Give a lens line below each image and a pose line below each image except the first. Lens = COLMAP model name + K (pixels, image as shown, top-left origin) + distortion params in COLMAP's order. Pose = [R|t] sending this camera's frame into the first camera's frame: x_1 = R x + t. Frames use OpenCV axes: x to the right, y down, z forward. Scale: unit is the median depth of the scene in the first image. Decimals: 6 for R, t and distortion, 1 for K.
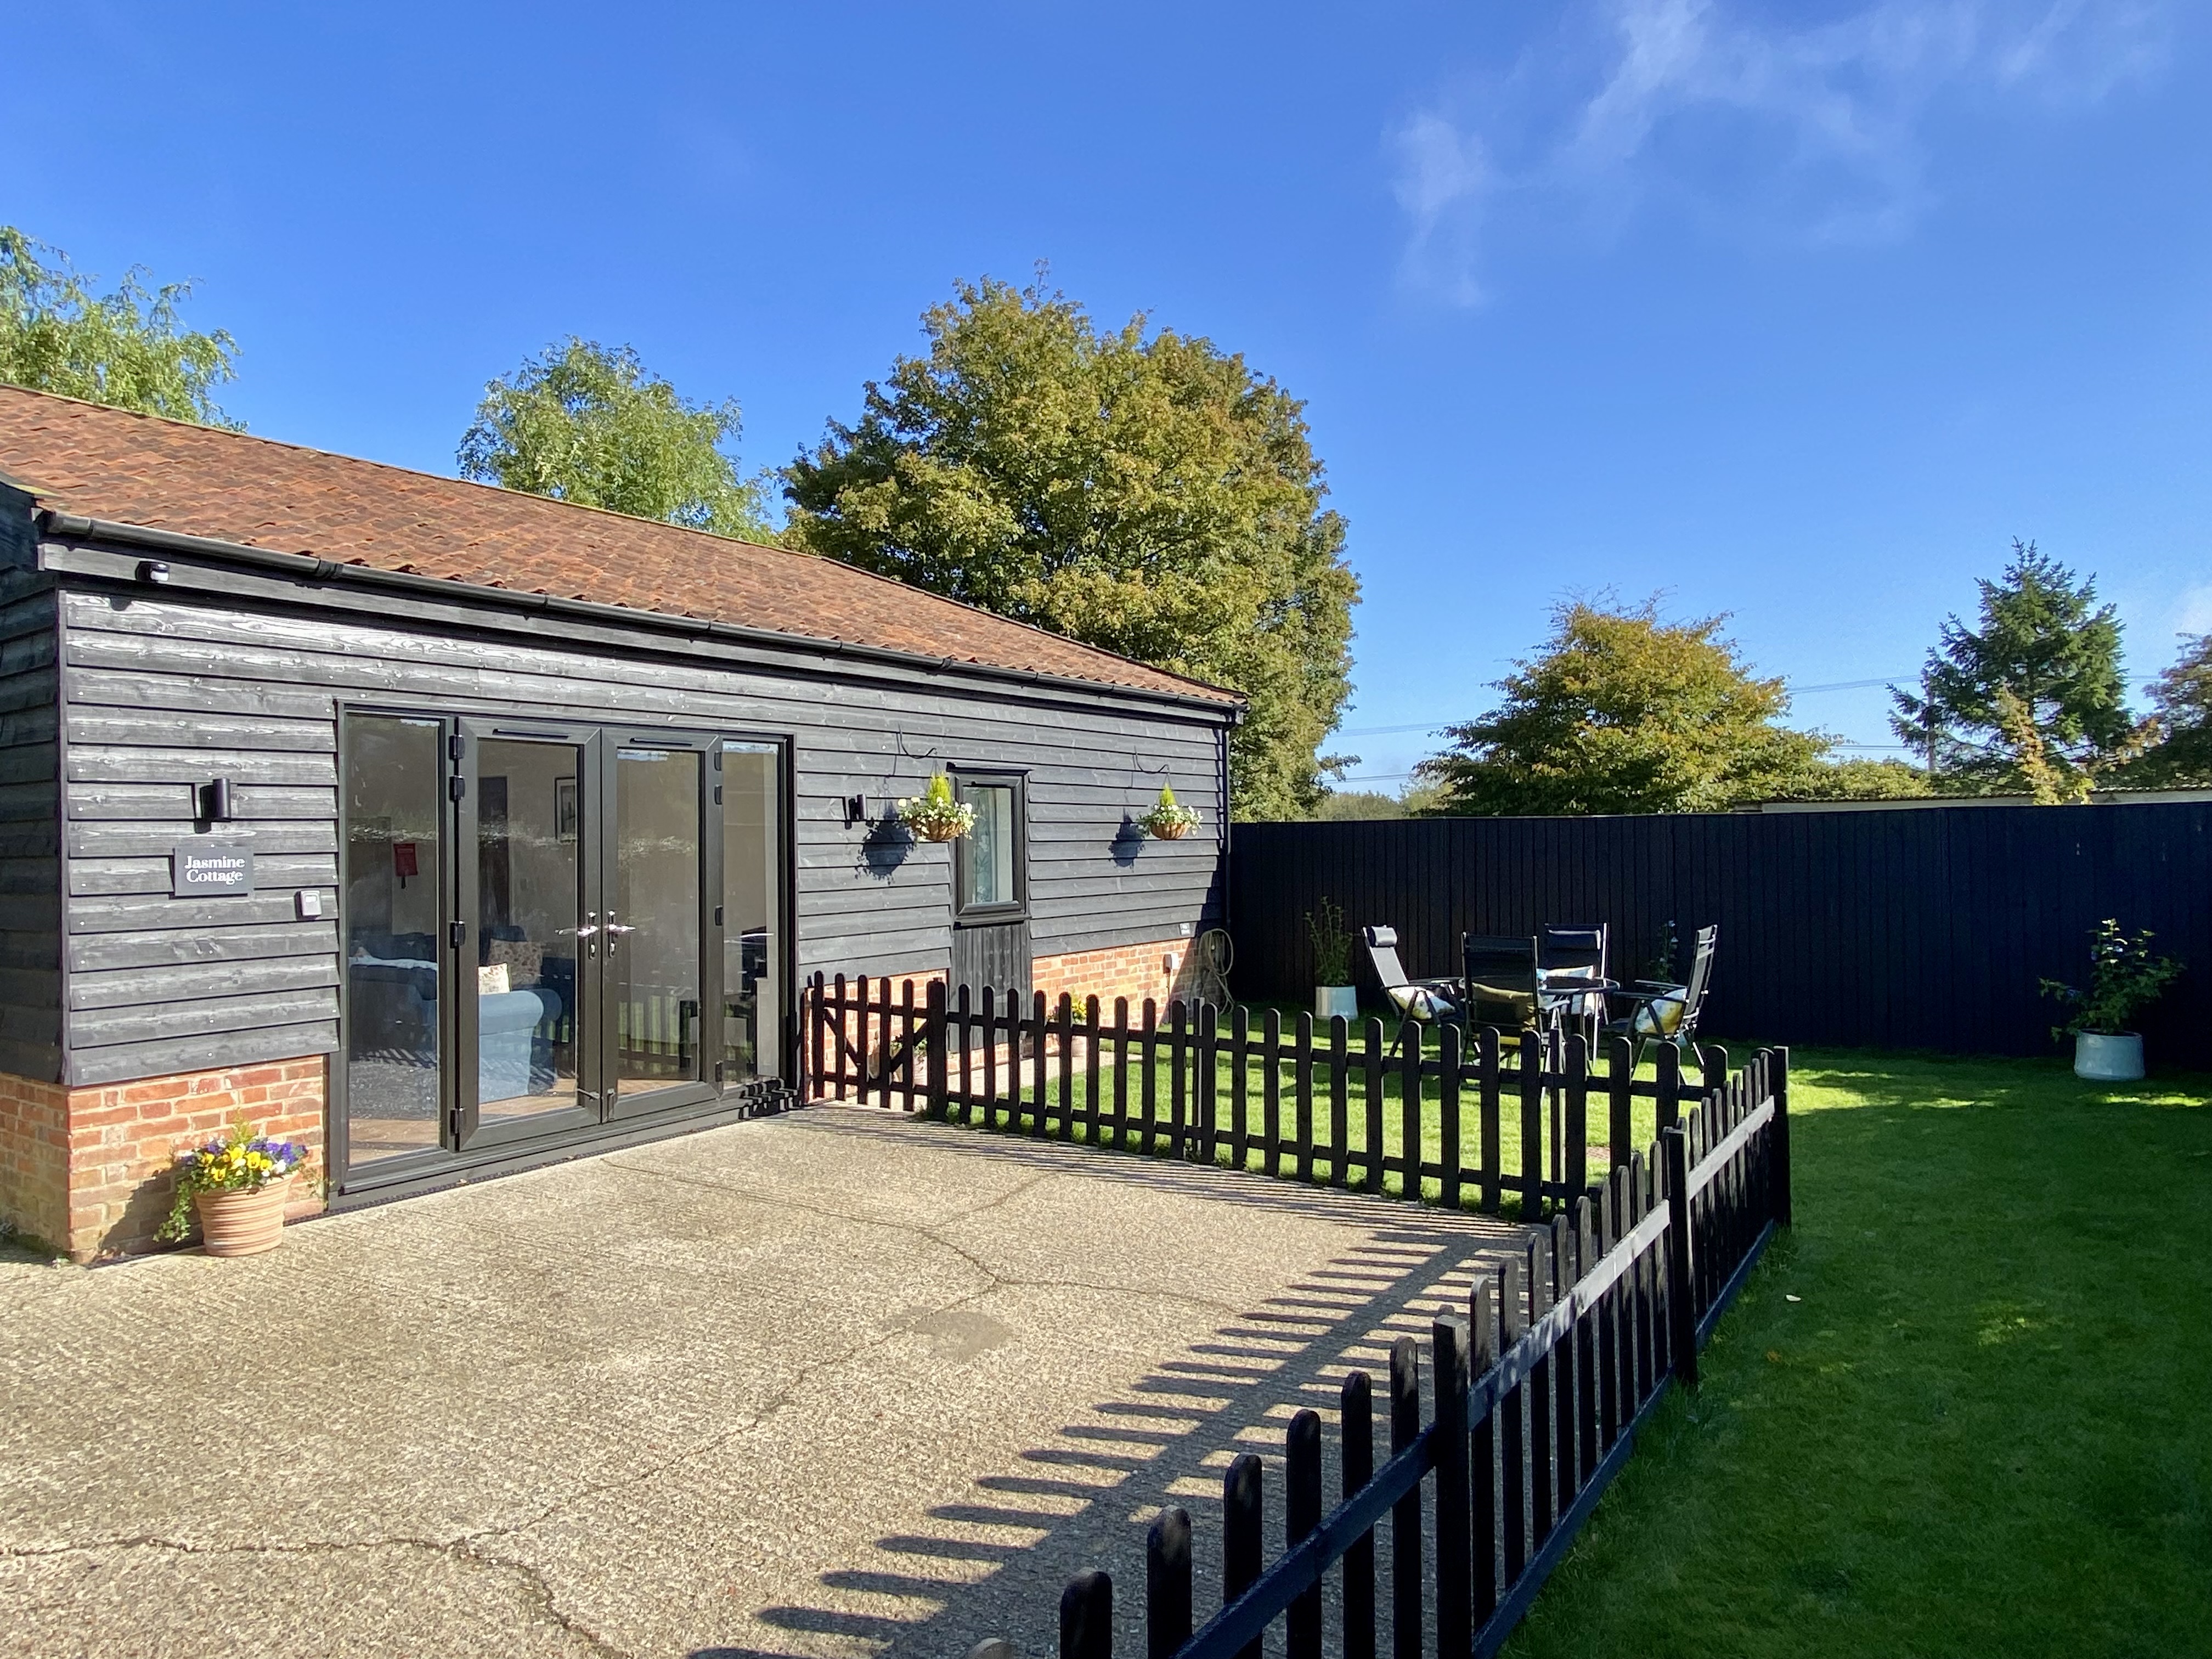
lens RADIAL K [[1321.1, 0, 1100.4], [0, 1321.1, 831.8], [0, 0, 1]] dist [0.066551, -0.065371]
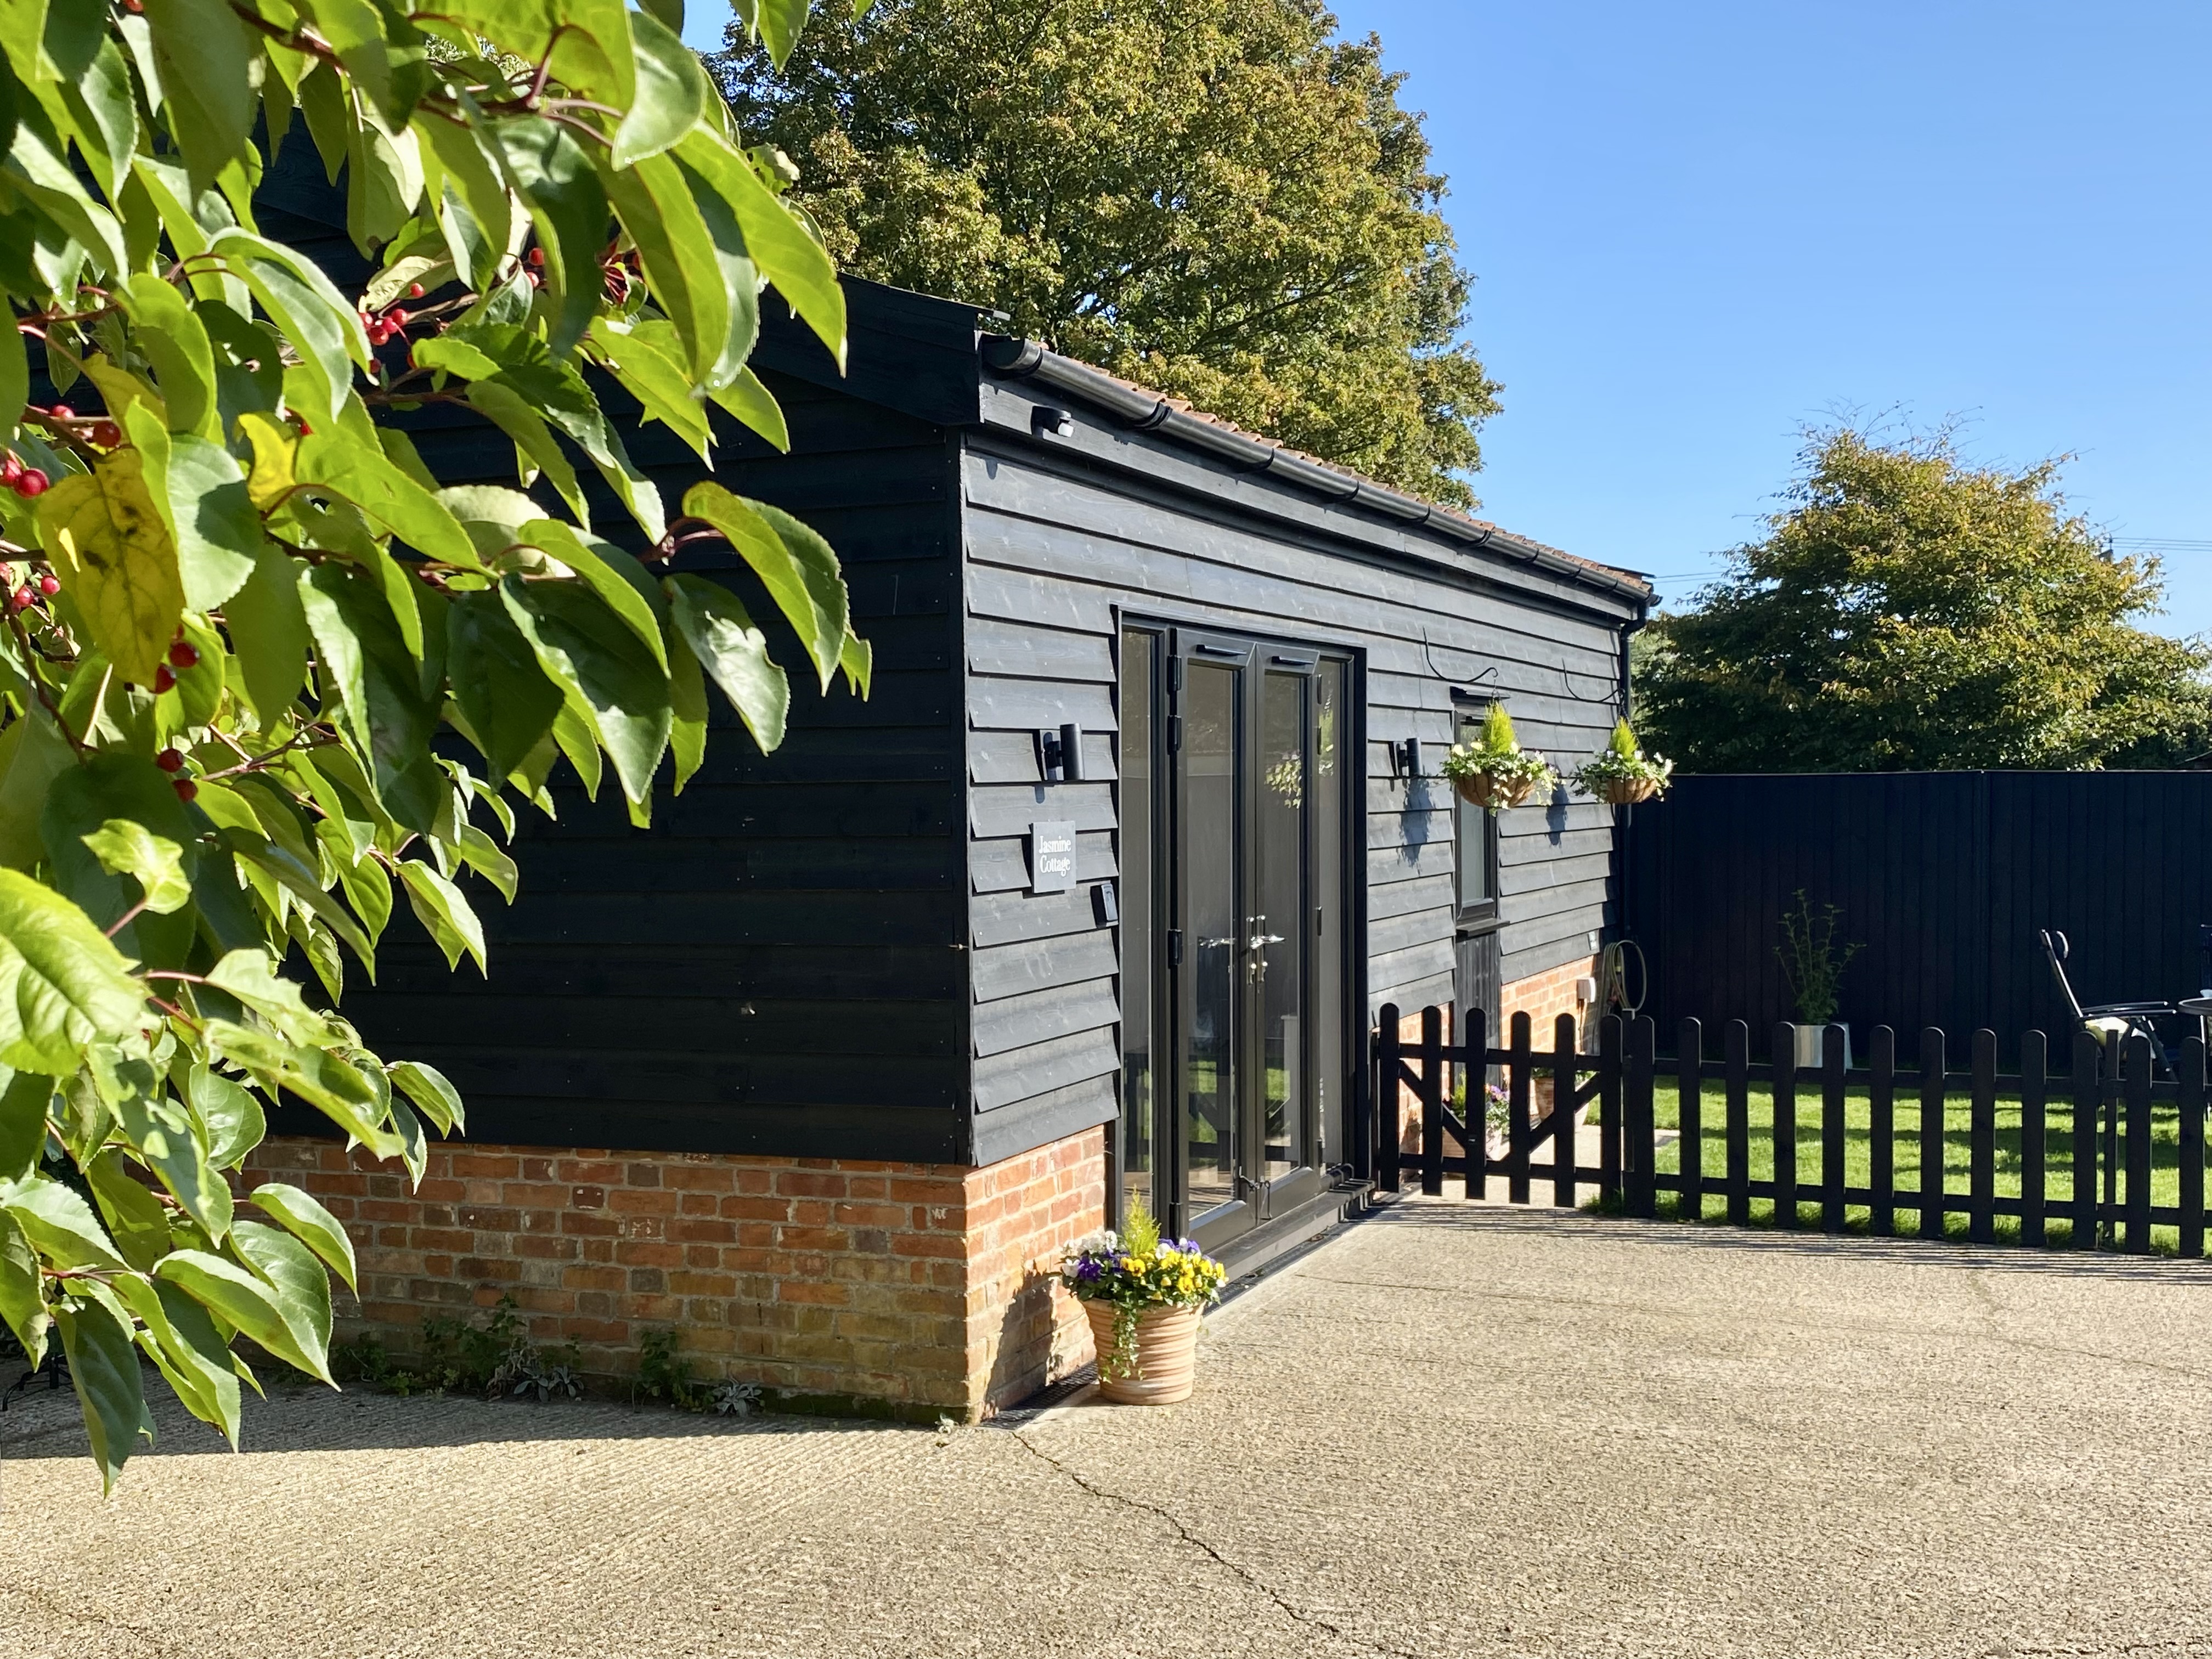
lens RADIAL K [[2362.3, 0, 1109.2], [0, 2362.3, 849.6], [0, 0, 1]] dist [0.185368, -0.557705]
pose [[0.977377, -0.002478, 0.211491, -0.258579], [-0.003951, 0.999543, 0.029971, -0.003282], [-0.211468, -0.030129, 0.976920, -0.057018]]
